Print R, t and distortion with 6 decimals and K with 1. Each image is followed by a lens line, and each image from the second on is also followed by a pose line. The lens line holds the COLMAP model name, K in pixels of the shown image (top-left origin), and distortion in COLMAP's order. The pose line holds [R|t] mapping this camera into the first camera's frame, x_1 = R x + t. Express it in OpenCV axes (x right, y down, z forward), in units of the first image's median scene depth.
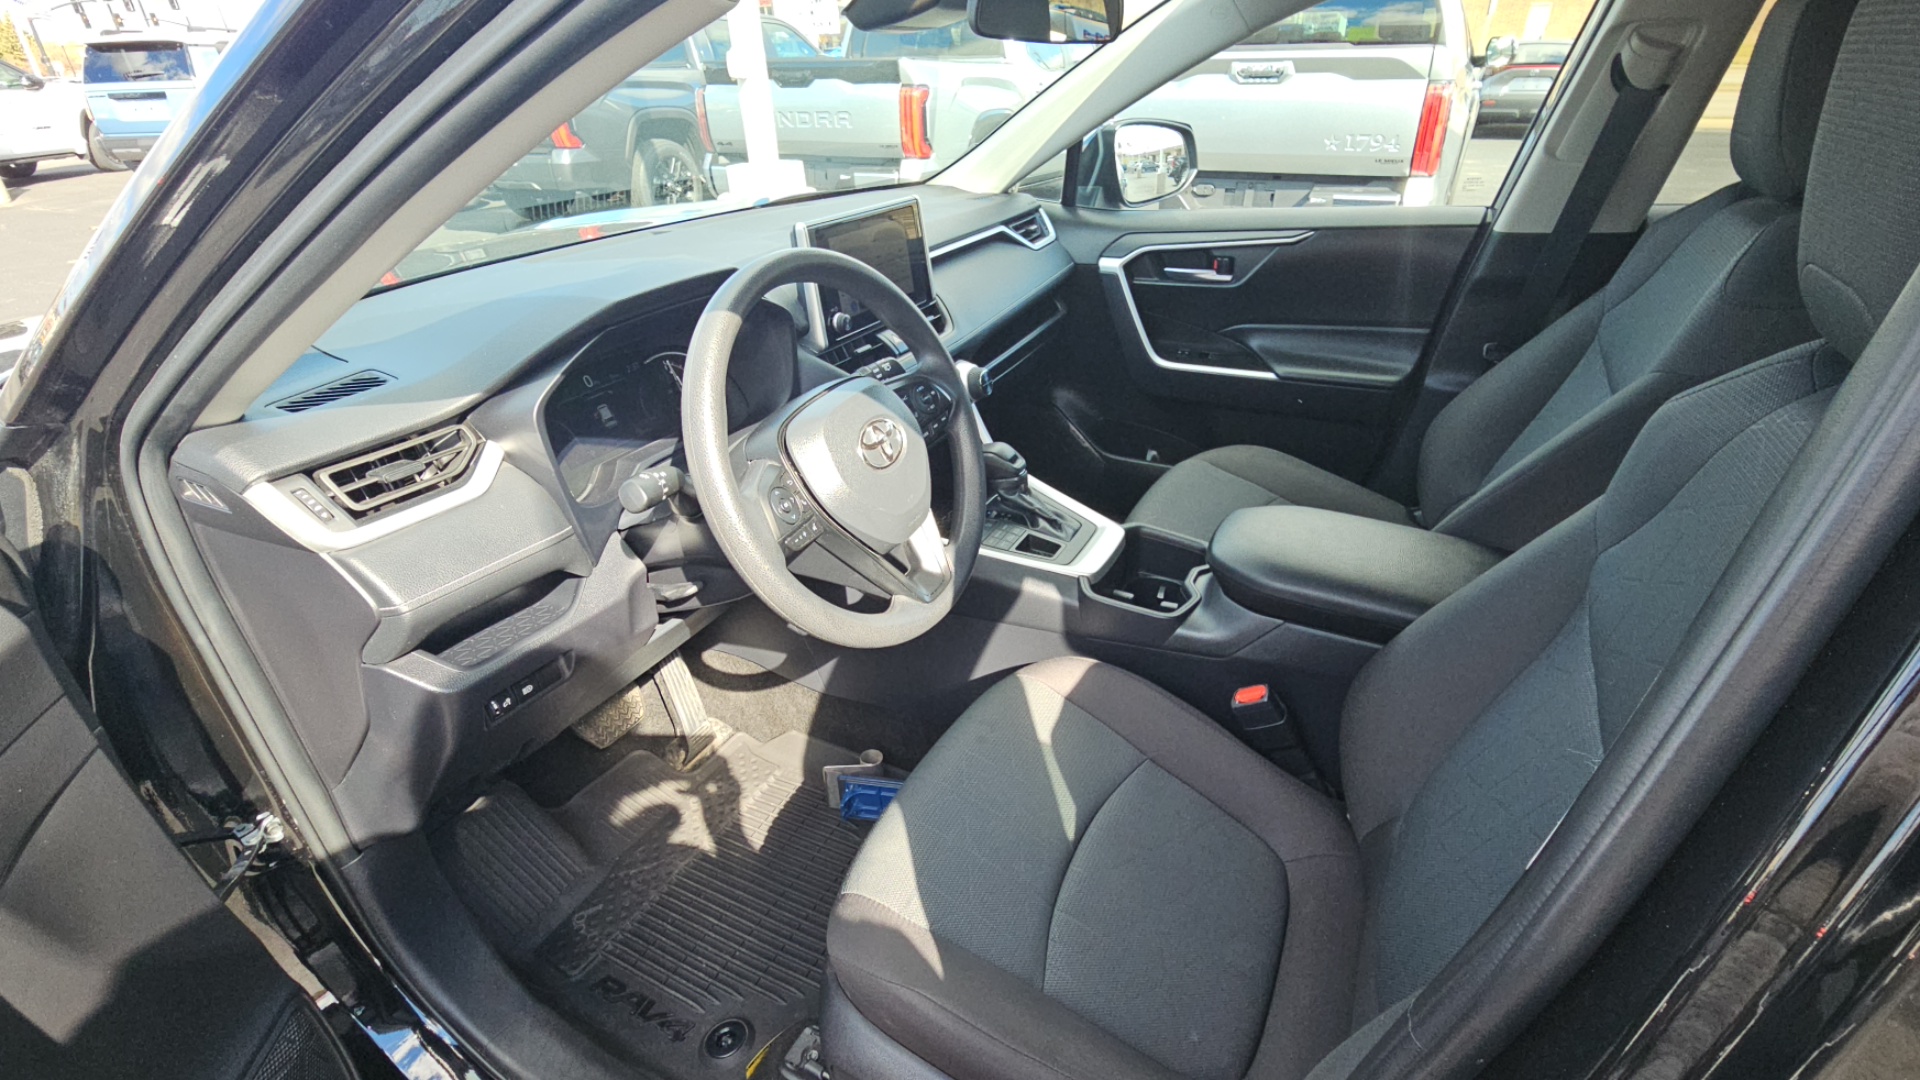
lens RADIAL K [[860.4, 0, 982.5], [0, 860.4, 538.9], [0, 0, 1]] dist [0.009304, -0.007275]
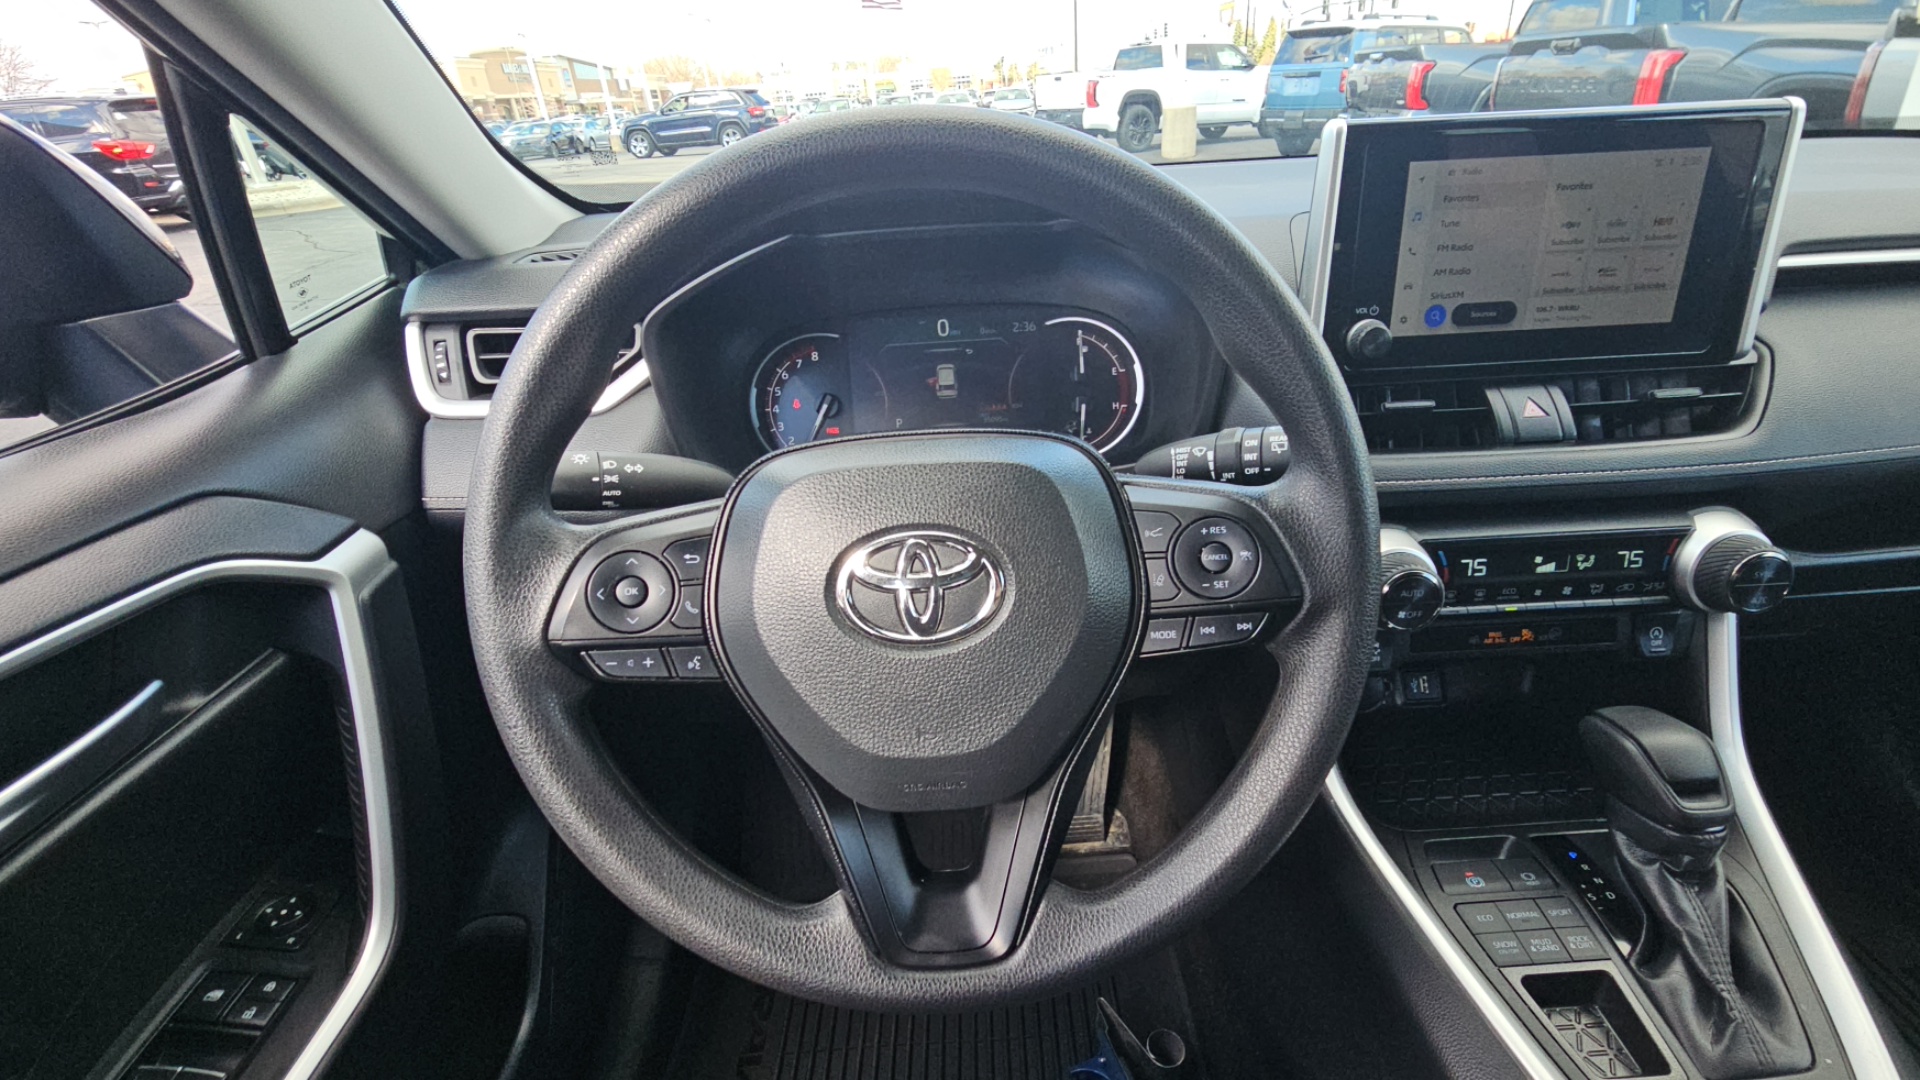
lens RADIAL K [[860.4, 0, 978.3], [0, 860.4, 541.4], [0, 0, 1]] dist [0.009304, -0.007275]
pose [[0.485043, 0.404265, -0.775437, 0.113460], [-0.389722, 0.893734, 0.222163, -0.127091], [0.782847, 0.194447, 0.591050, 0.418944]]
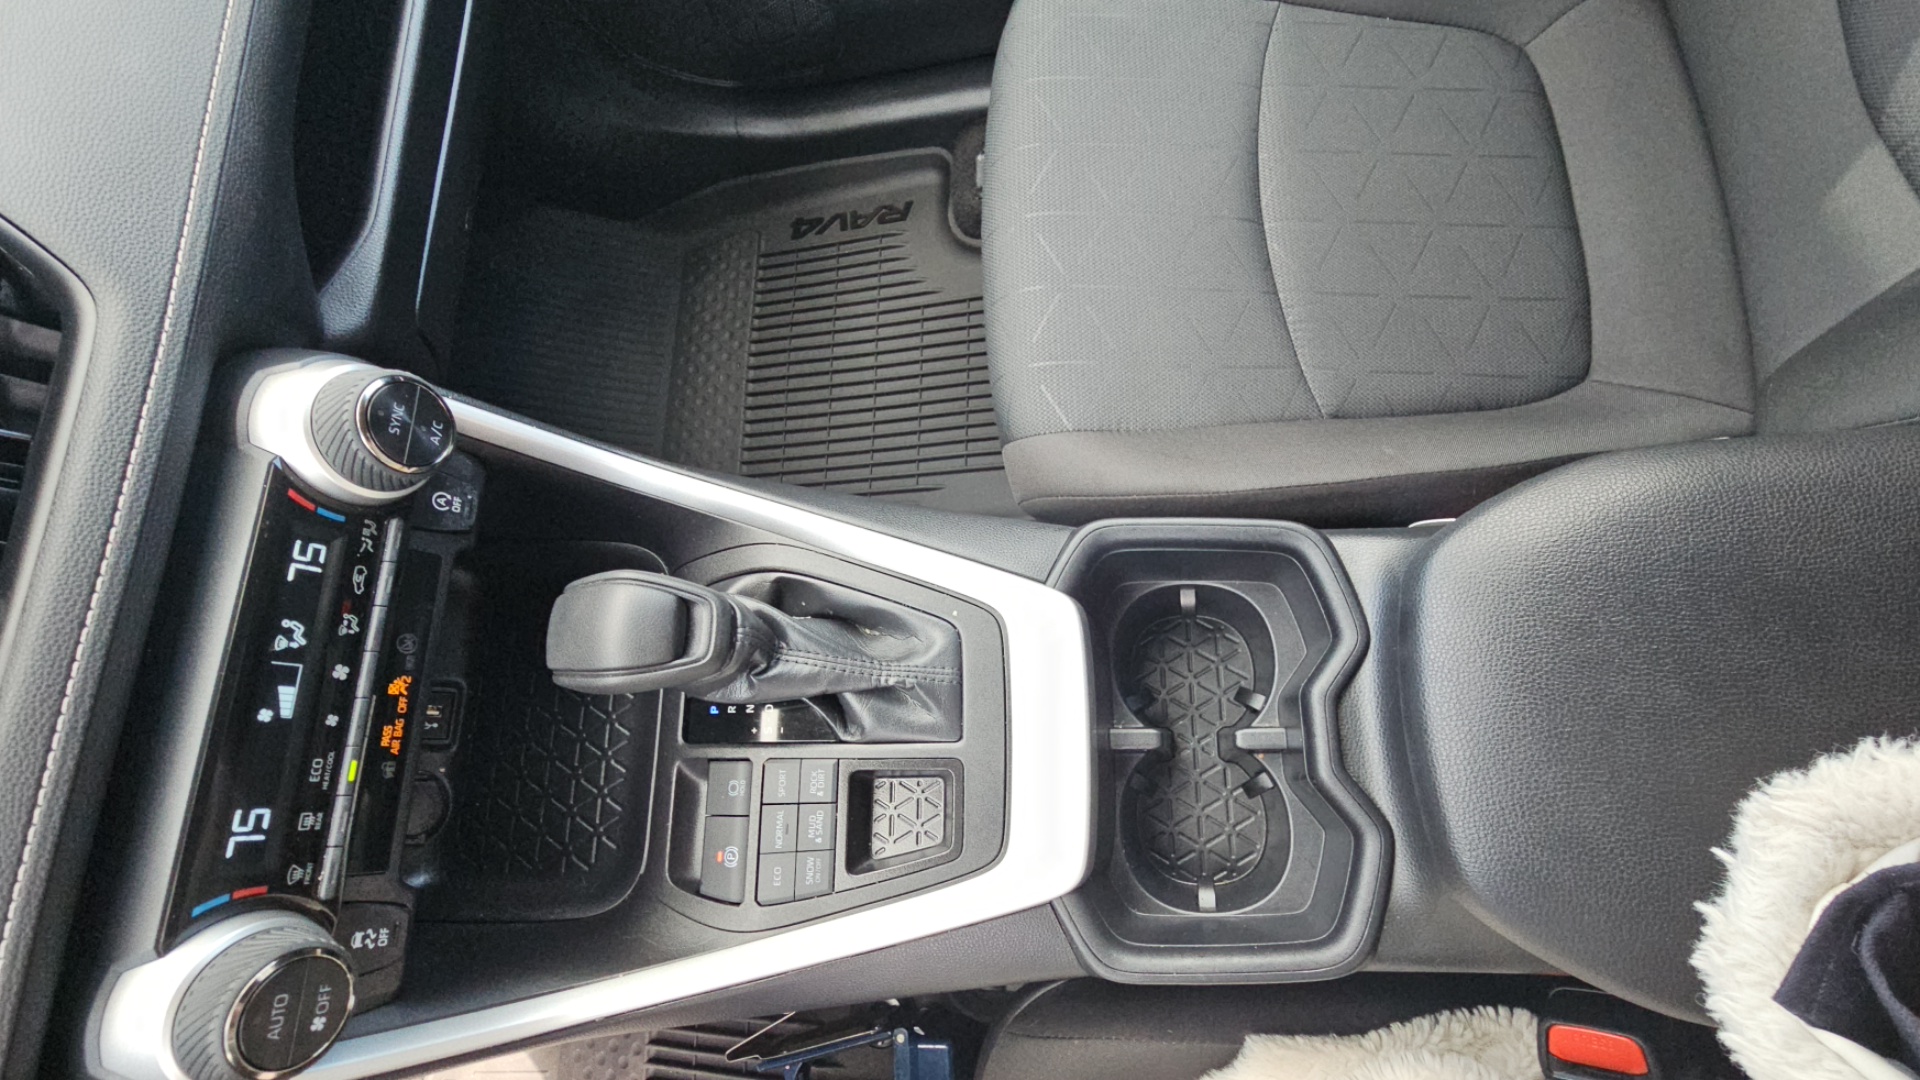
lens RADIAL K [[860.4, 0, 988.1], [0, 860.4, 546.1], [0, 0, 1]] dist [0.009304, -0.007275]
pose [[0.878261, -0.475977, -0.045871, 0.134579], [0.378351, 0.633038, 0.675362, -0.233526], [-0.292419, -0.610499, 0.736058, 0.636847]]
